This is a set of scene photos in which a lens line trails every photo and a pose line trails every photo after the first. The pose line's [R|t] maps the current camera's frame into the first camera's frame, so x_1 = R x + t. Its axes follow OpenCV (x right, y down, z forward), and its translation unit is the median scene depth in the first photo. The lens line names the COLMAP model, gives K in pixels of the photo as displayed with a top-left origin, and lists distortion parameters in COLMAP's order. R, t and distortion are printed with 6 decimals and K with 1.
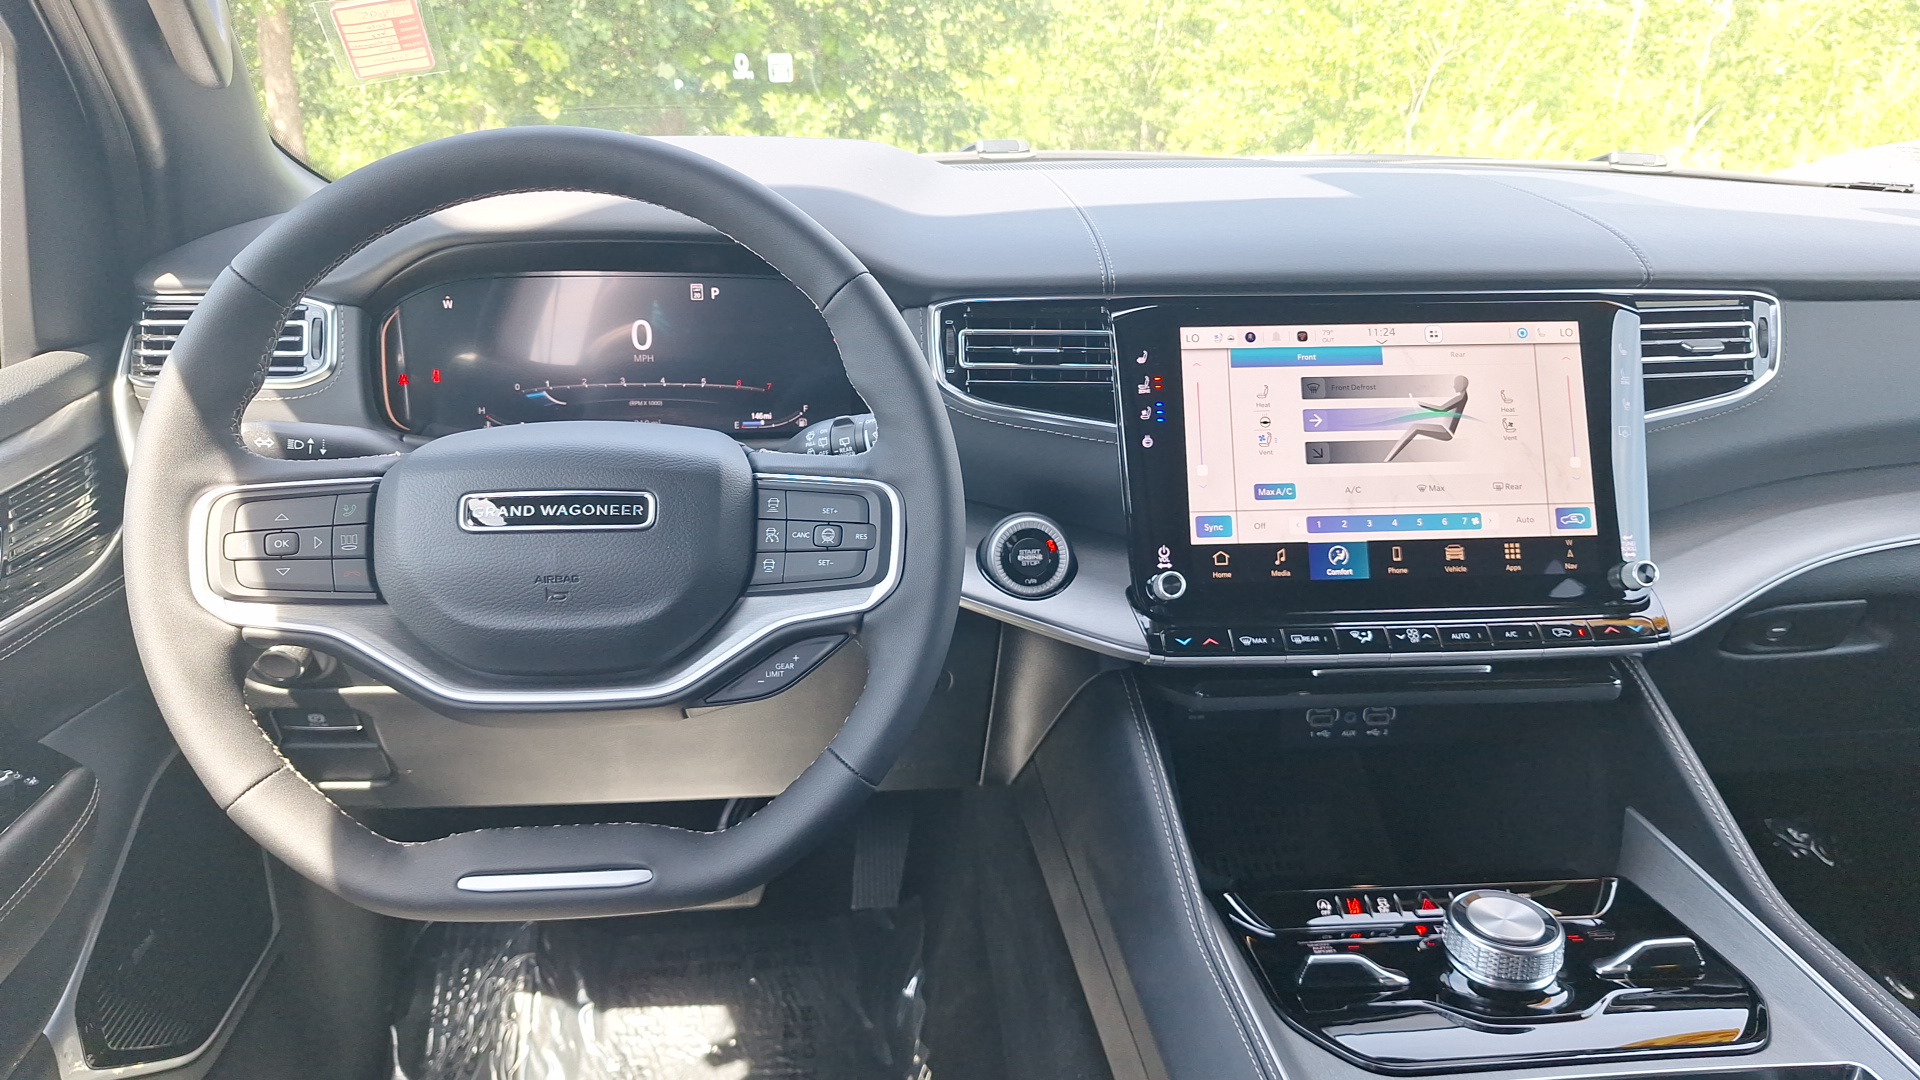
lens RADIAL K [[1368.6, 0, 959.4], [0, 1368.6, 532.3], [0, 0, 1]] dist [0.042892, -0.014189]
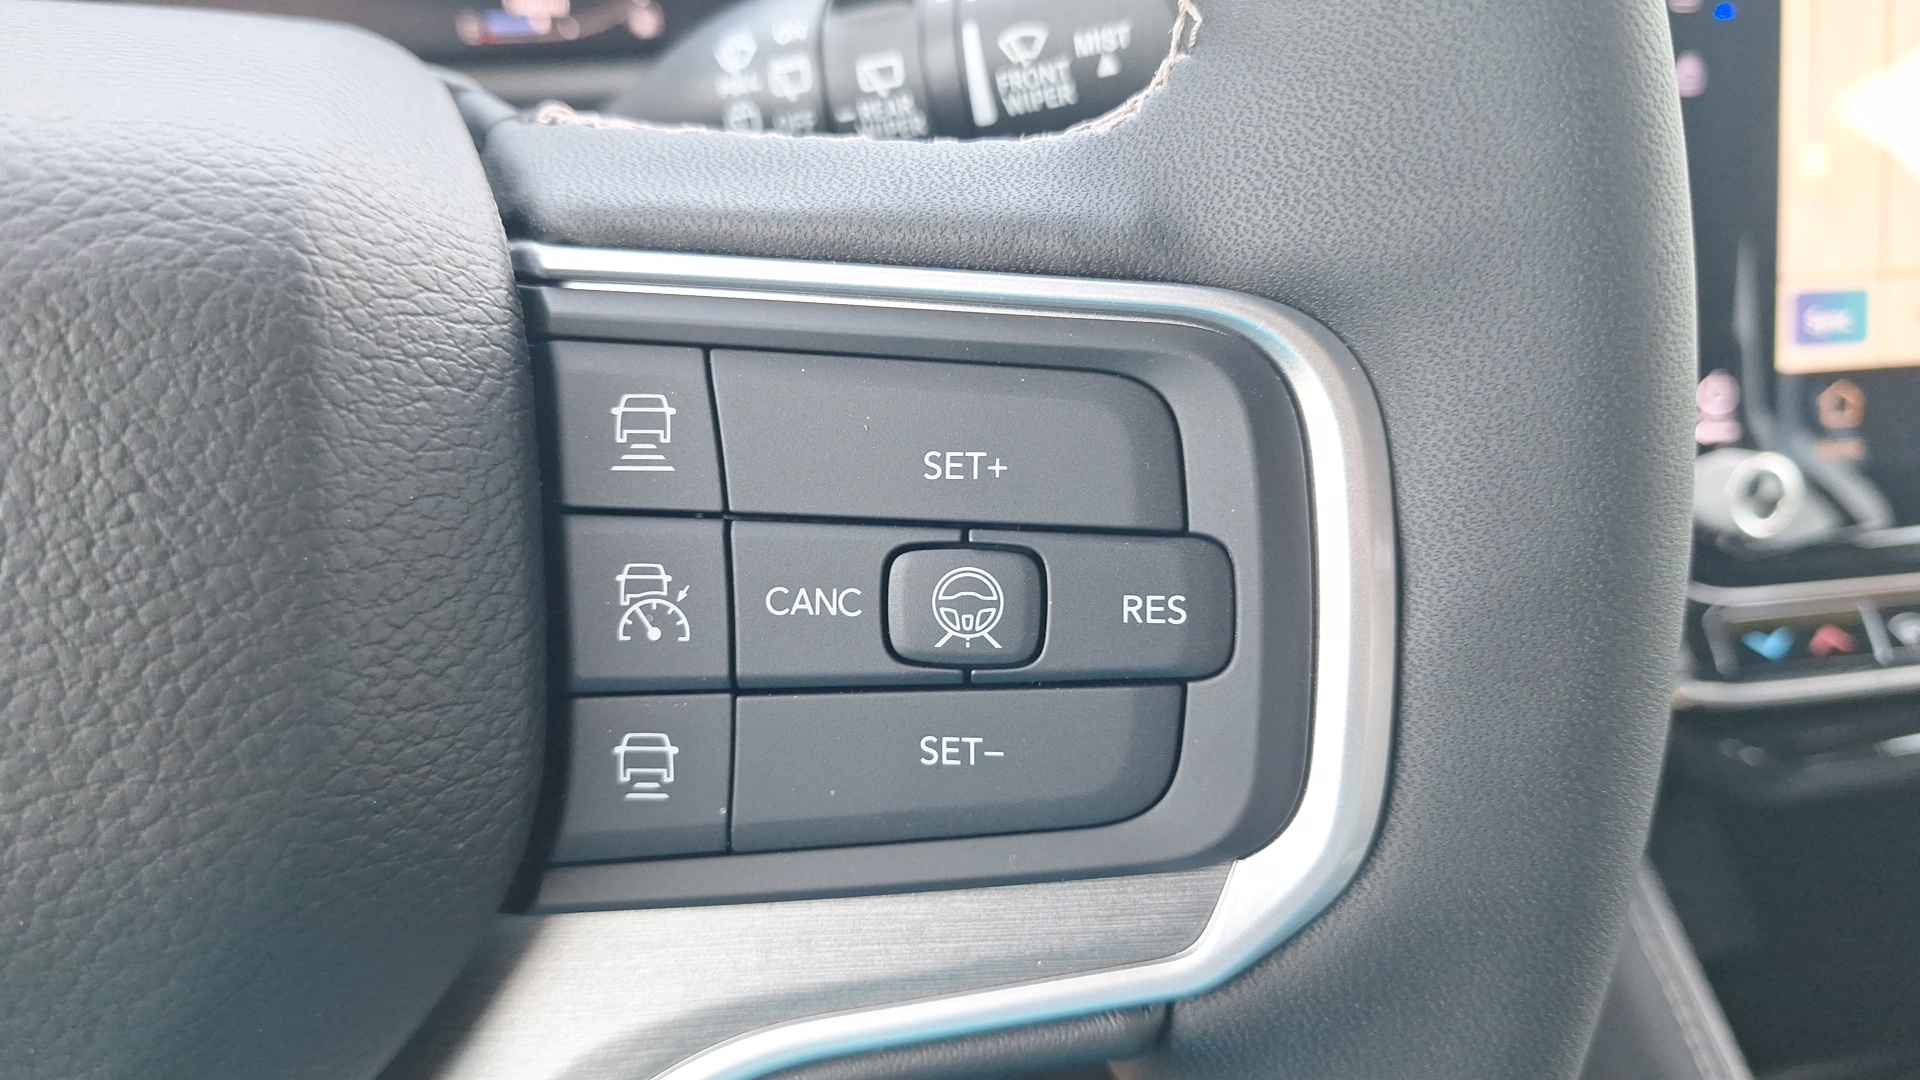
lens RADIAL K [[1368.6, 0, 968.4], [0, 1368.6, 551.0], [0, 0, 1]] dist [0.042892, -0.014189]
pose [[0.989118, -0.049716, 0.138472, -0.118581], [0.013074, 0.967154, 0.253856, -0.050458], [-0.146544, -0.249284, 0.957279, 0.809953]]
